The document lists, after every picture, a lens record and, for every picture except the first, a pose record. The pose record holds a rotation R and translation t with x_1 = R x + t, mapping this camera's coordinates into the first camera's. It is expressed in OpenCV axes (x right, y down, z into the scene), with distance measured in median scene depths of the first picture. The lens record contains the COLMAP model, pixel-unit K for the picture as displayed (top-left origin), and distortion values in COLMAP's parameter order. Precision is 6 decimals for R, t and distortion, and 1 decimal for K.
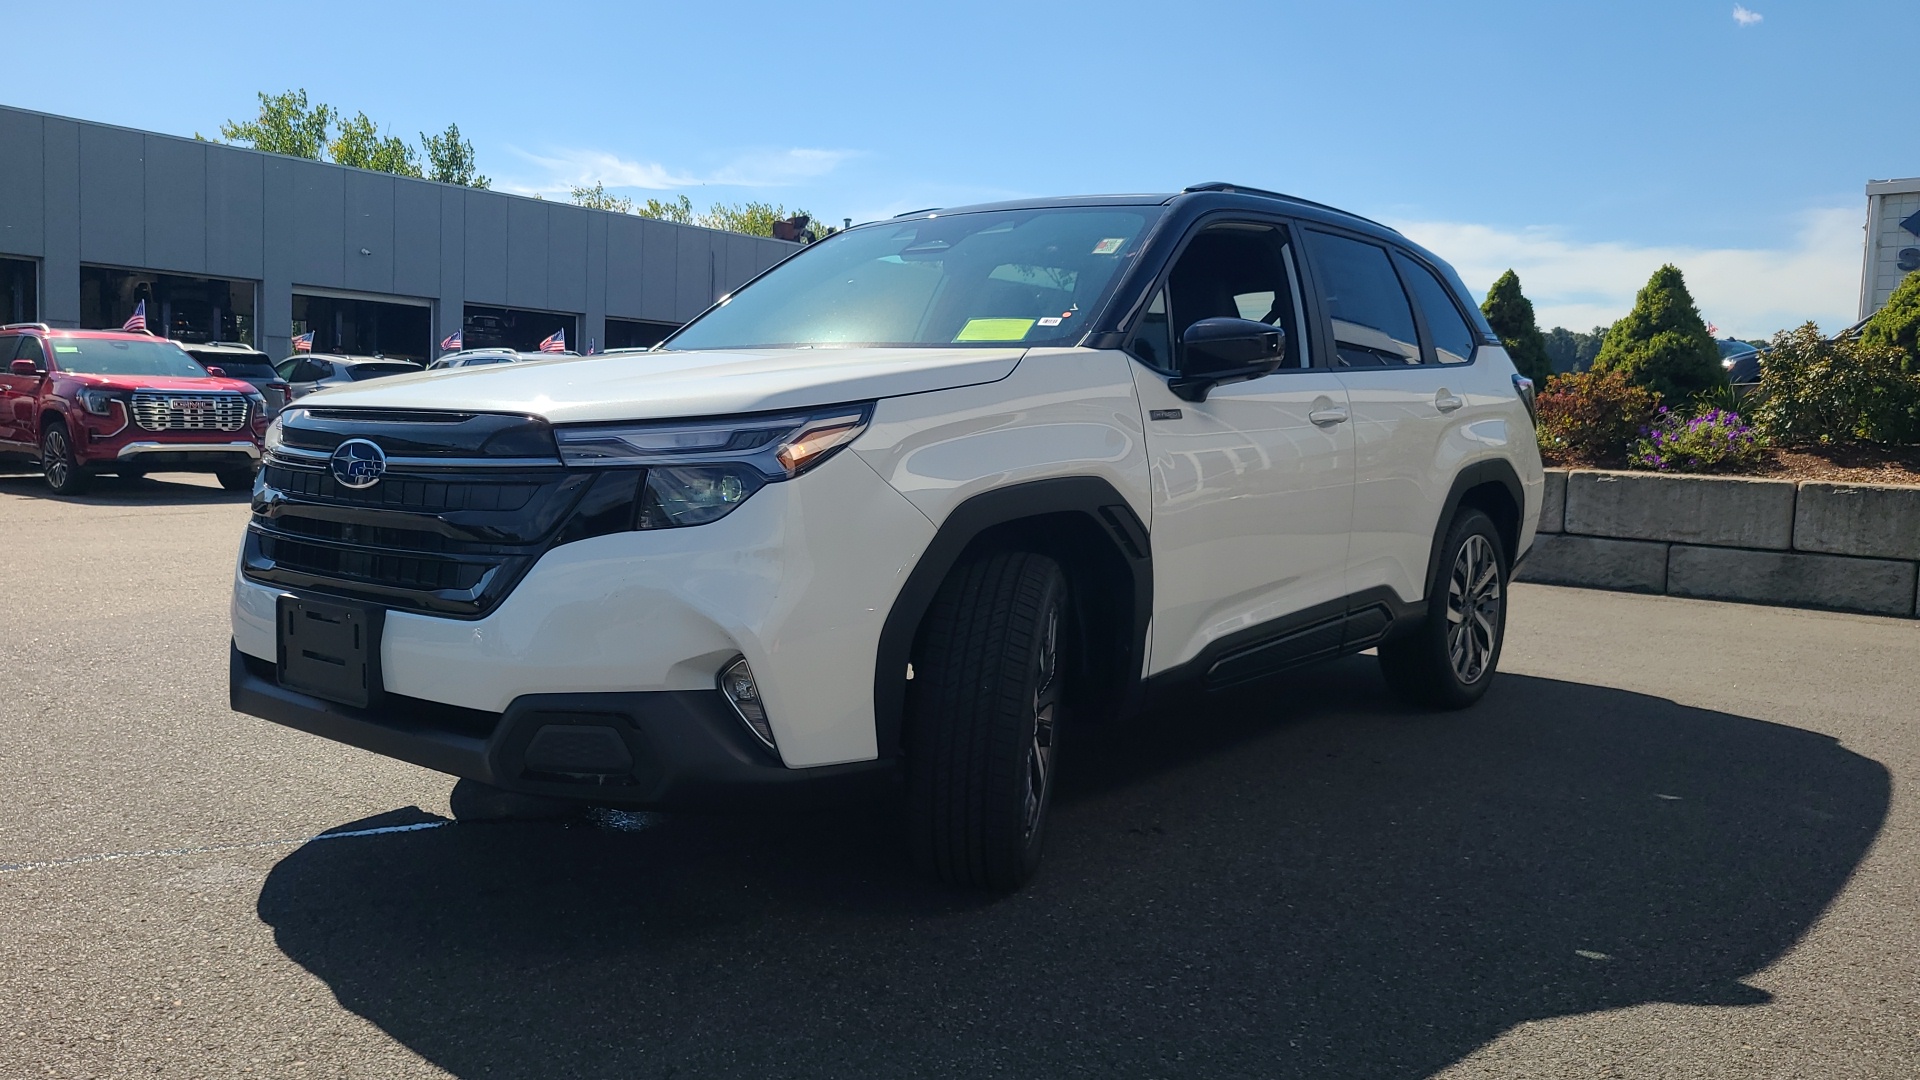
lens RADIAL K [[1479.1, 0, 940.3], [0, 1479.1, 527.5], [0, 0, 1]] dist [0.053256, -0.049686]
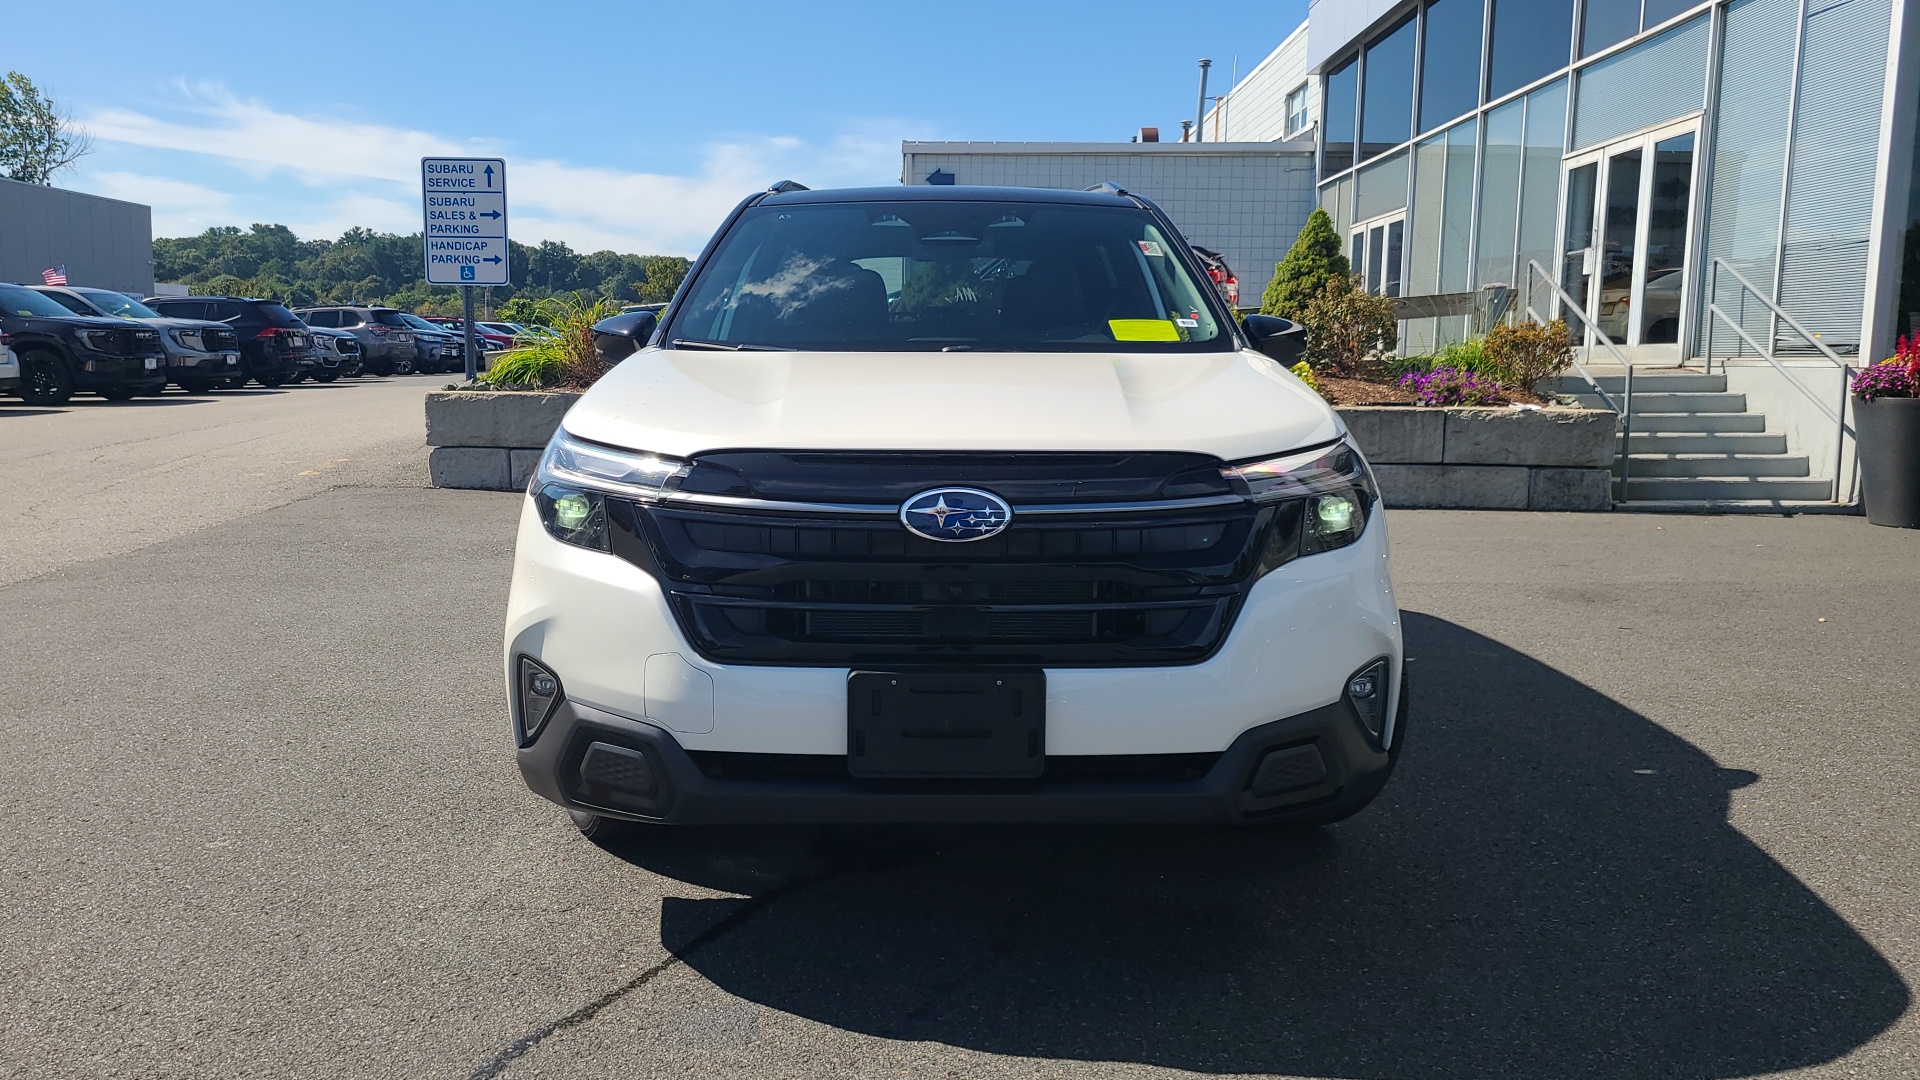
lens RADIAL K [[1472.3, 0, 942.1], [0, 1472.3, 539.7], [0, 0, 1]] dist [0.074542, -0.061563]
pose [[0.762512, -0.104257, 0.638519, -0.935438], [0.059245, 0.994036, 0.091556, -0.106500], [-0.644256, -0.031983, 0.764141, 0.316454]]
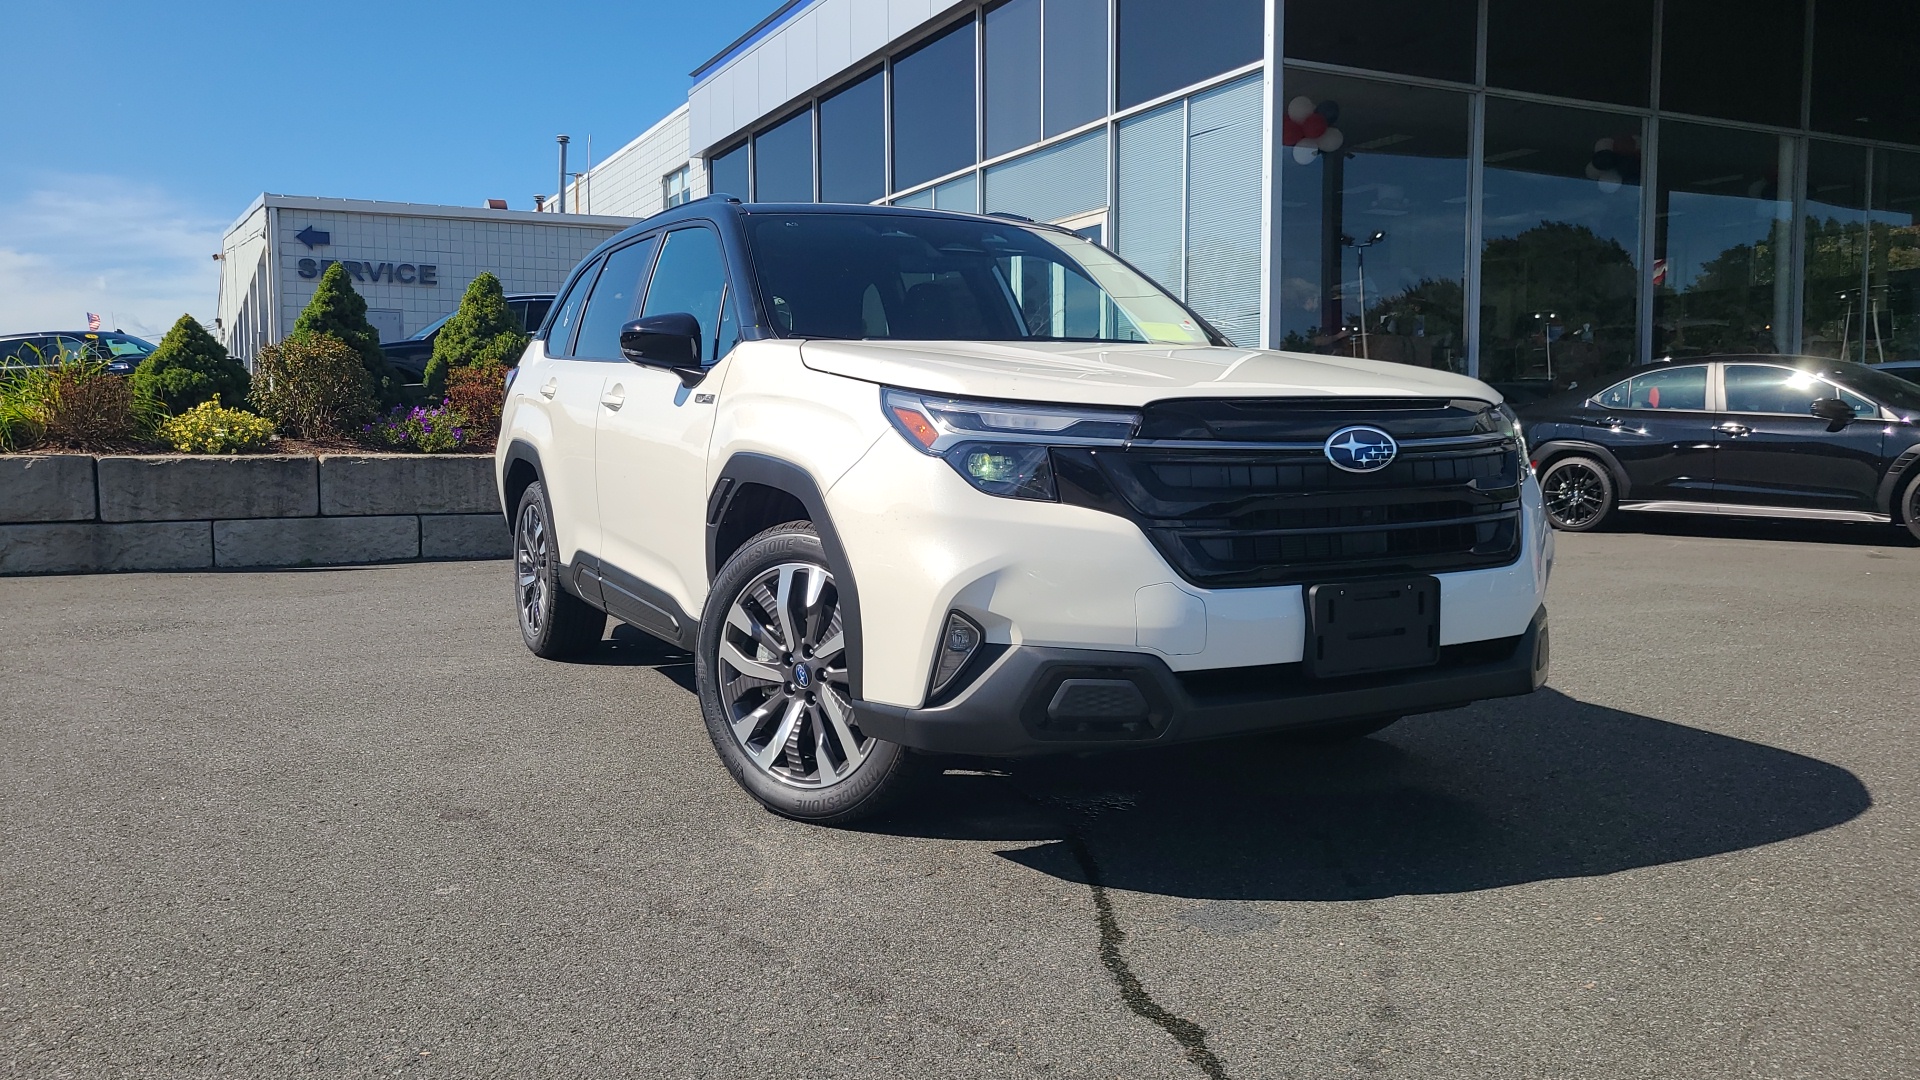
lens RADIAL K [[1479.1, 0, 940.3], [0, 1479.1, 527.5], [0, 0, 1]] dist [0.053256, -0.049686]
pose [[0.366276, -0.090705, 0.926075, -1.441592], [0.086634, 0.994239, 0.063116, -0.077943], [-0.926464, 0.057112, 0.372024, 0.859964]]
